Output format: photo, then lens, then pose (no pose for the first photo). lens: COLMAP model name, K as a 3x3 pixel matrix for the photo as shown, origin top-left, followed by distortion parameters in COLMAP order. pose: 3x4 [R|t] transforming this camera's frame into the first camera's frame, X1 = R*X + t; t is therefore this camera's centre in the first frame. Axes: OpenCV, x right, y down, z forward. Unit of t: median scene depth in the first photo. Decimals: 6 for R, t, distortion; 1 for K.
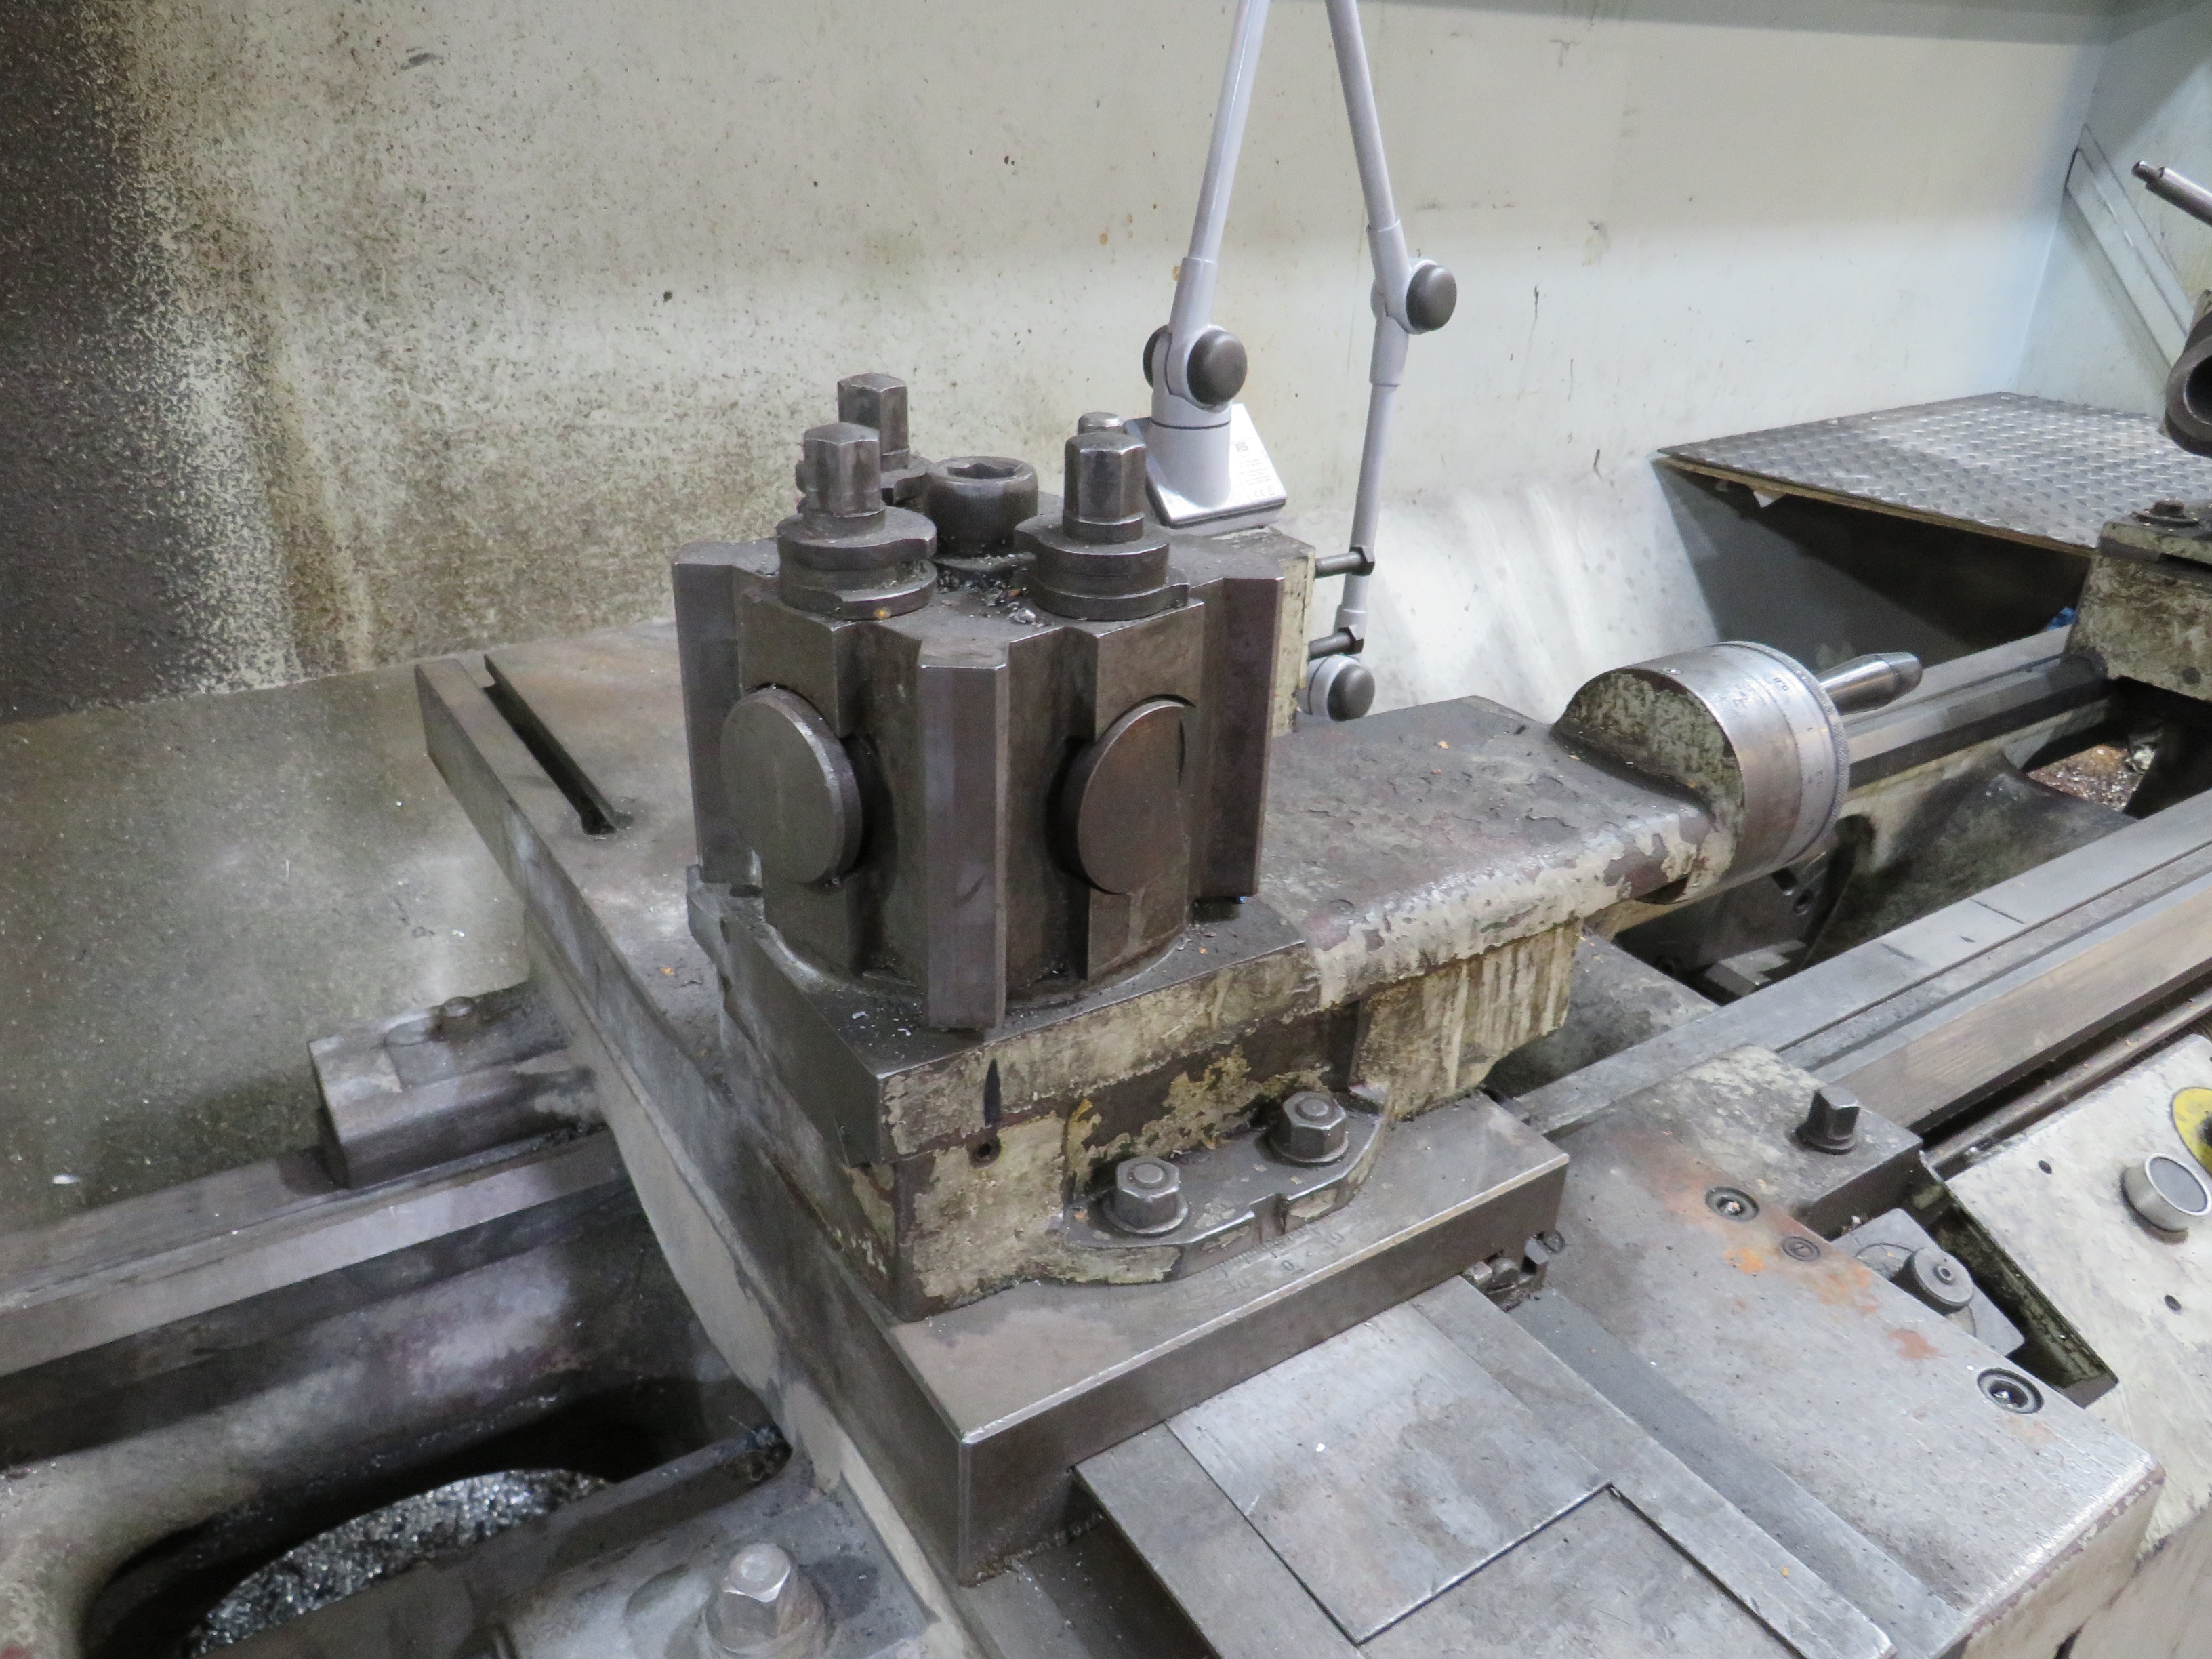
lens RADIAL K [[1581.4, 0, 1099.5], [0, 1581.4, 815.6], [0, 0, 1]] dist [-0.027308, 0.012982]
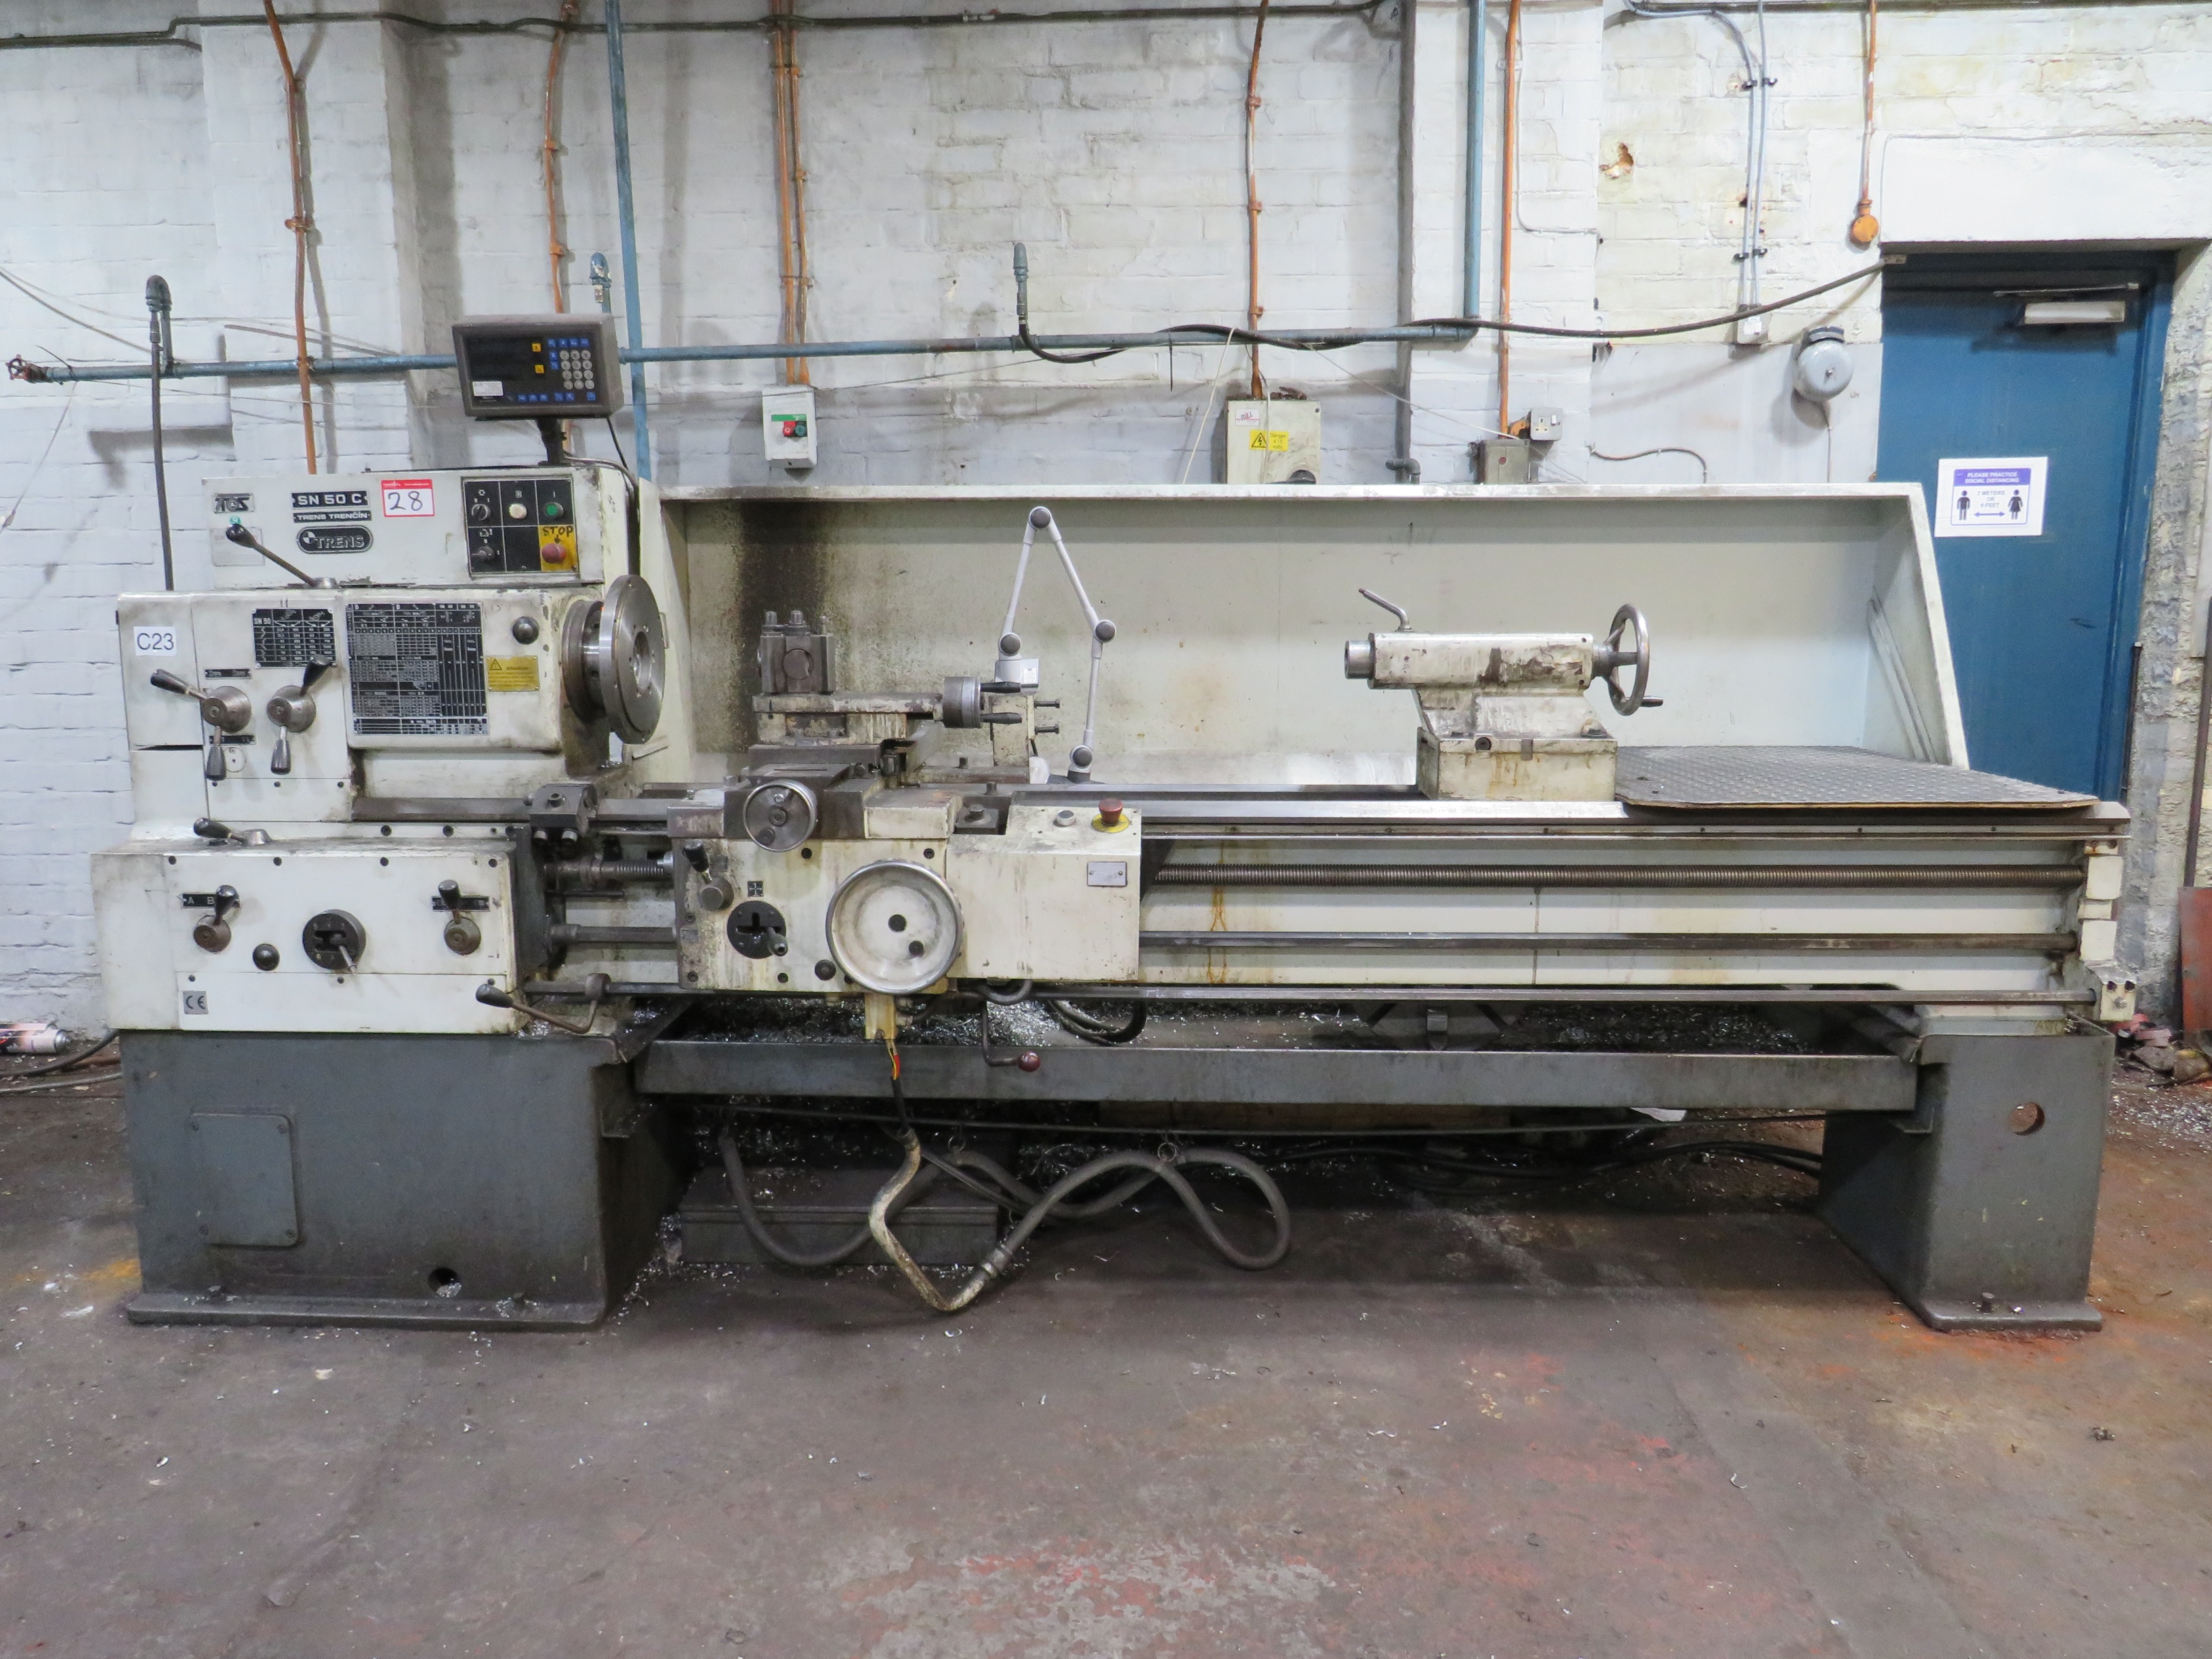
lens RADIAL K [[1581.4, 0, 1111.2], [0, 1581.4, 829.7], [0, 0, 1]] dist [-0.027308, 0.012982]
pose [[0.827161, 0.061247, -0.558617, 1.761281], [-0.223345, 0.947993, -0.226775, 0.672793], [0.515676, 0.312344, 0.797822, -1.233342]]
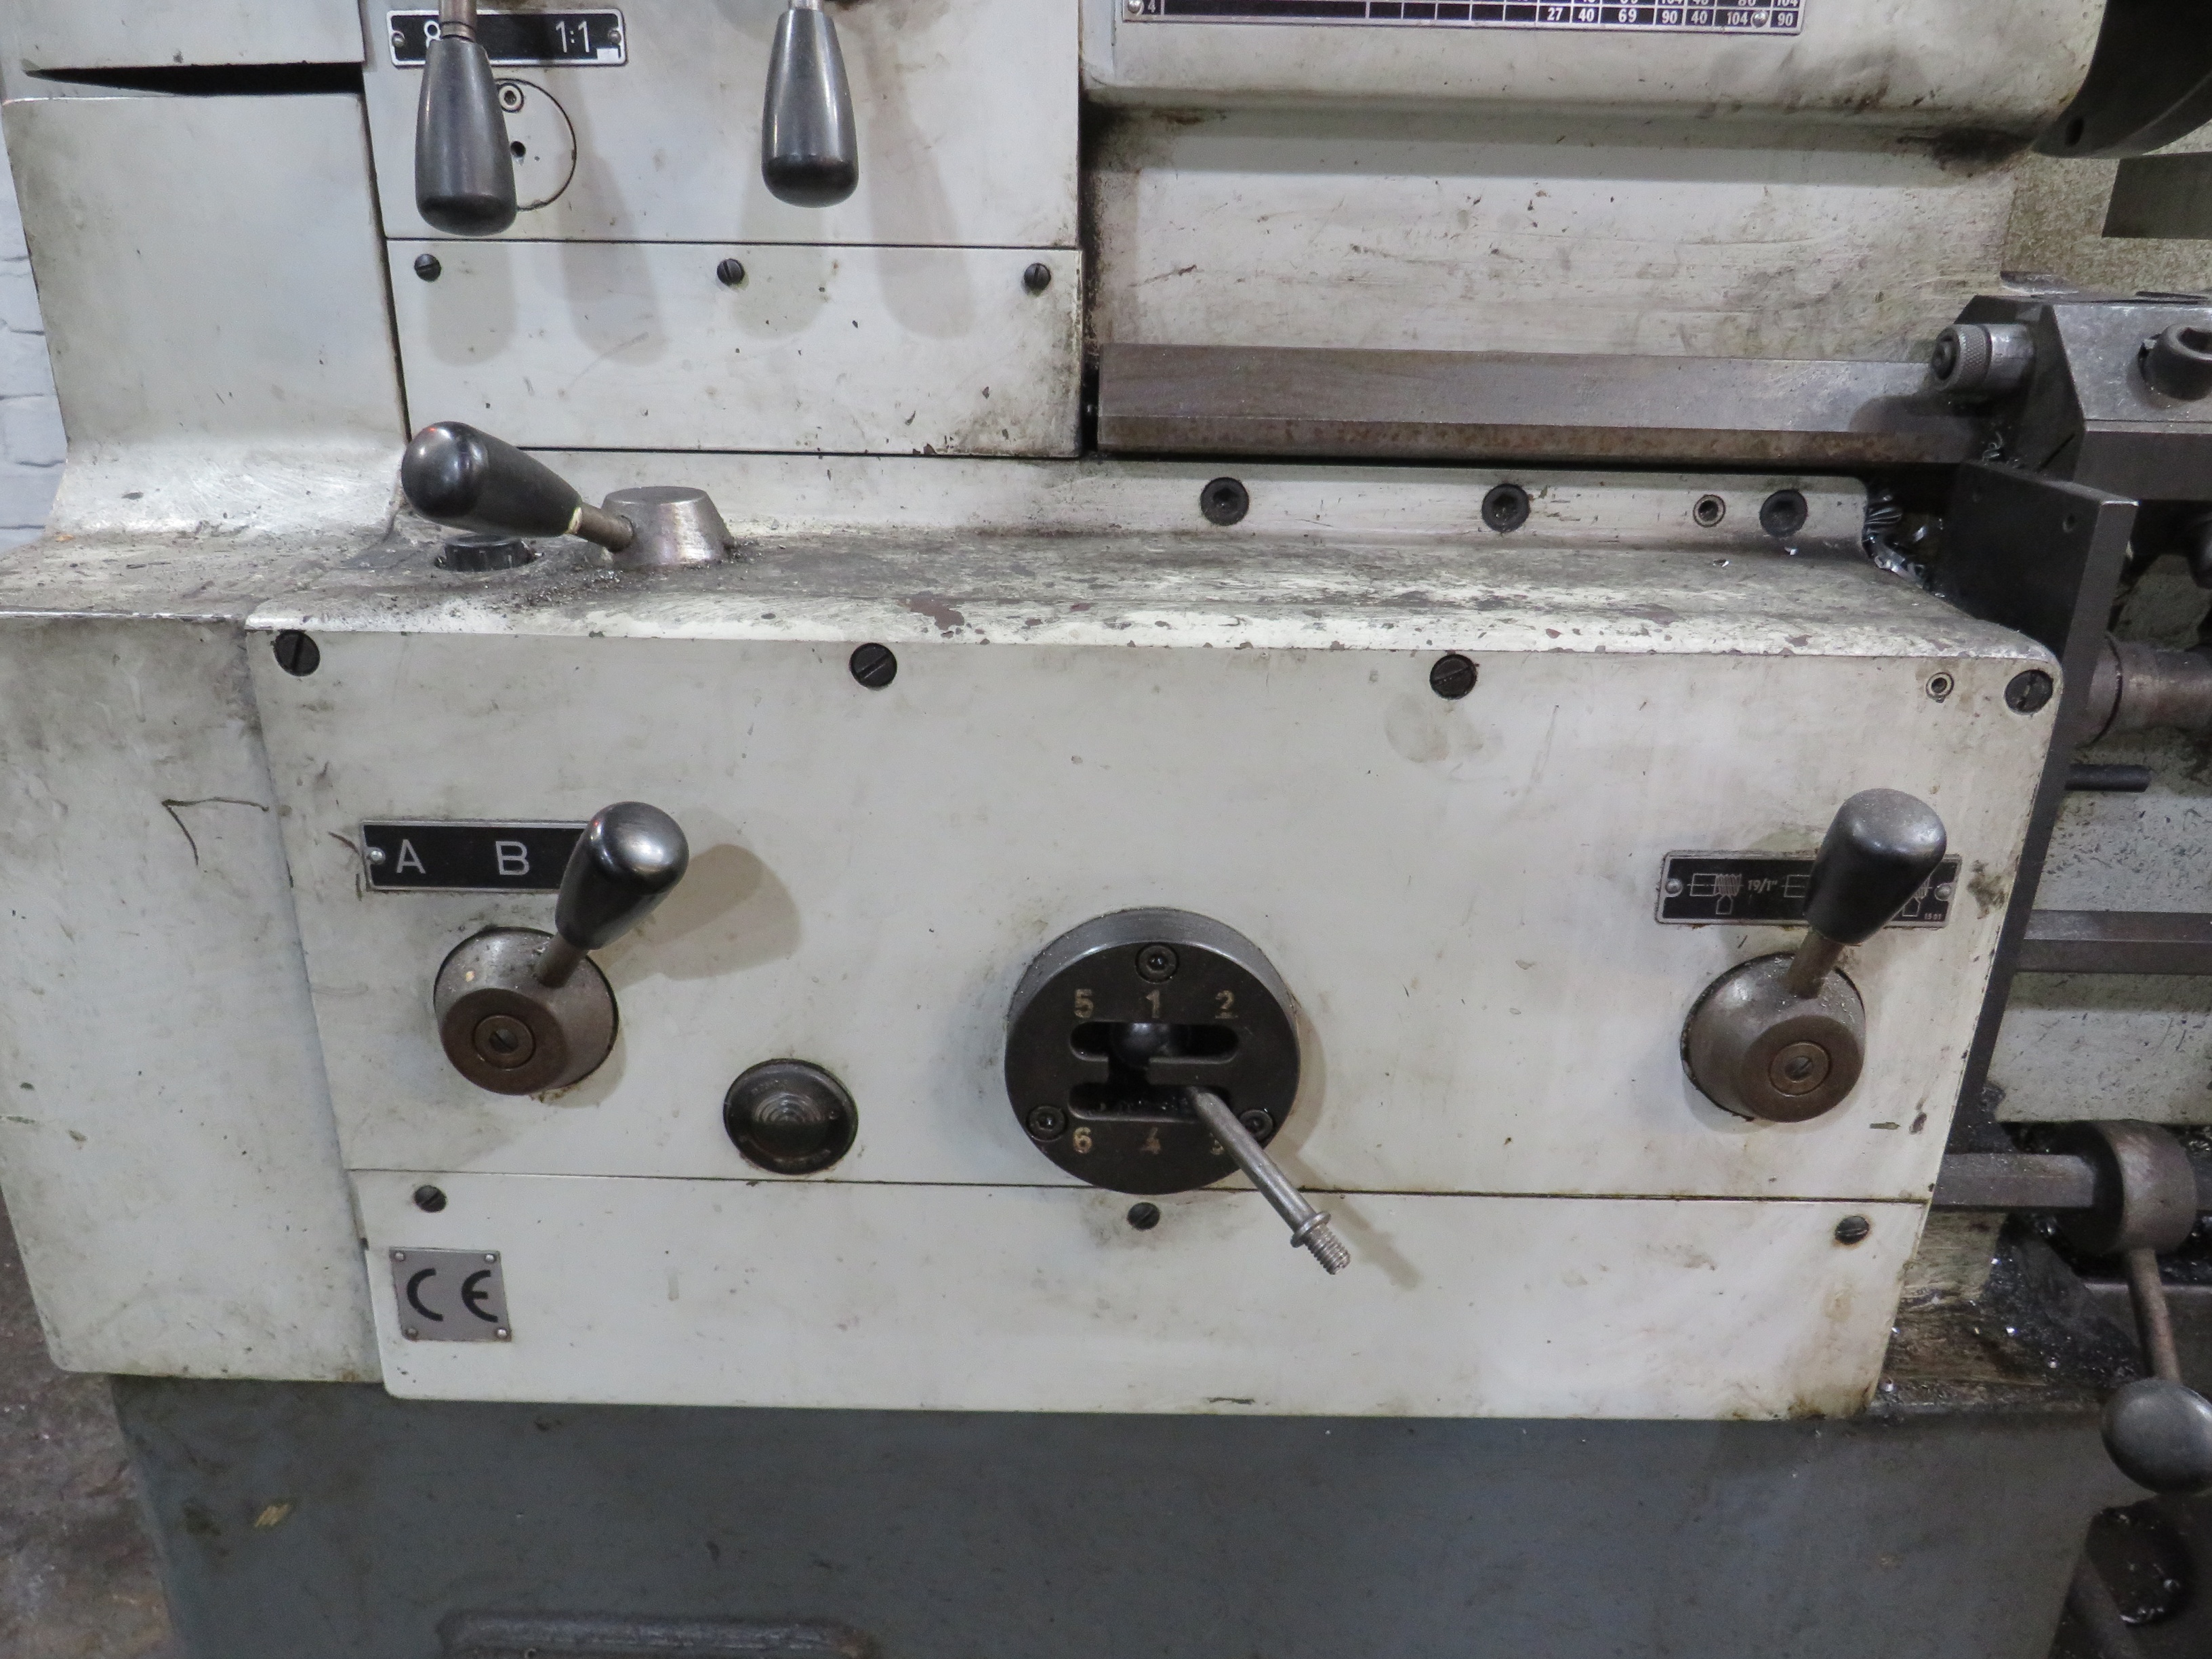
lens RADIAL K [[1581.4, 0, 1104.8], [0, 1581.4, 829.1], [0, 0, 1]] dist [-0.027308, 0.012982]
pose [[0.838373, 0.178711, -0.514969, -0.285291], [-0.225193, 0.973893, -0.028645, 0.505823], [0.496405, 0.139982, 0.856730, -0.329276]]
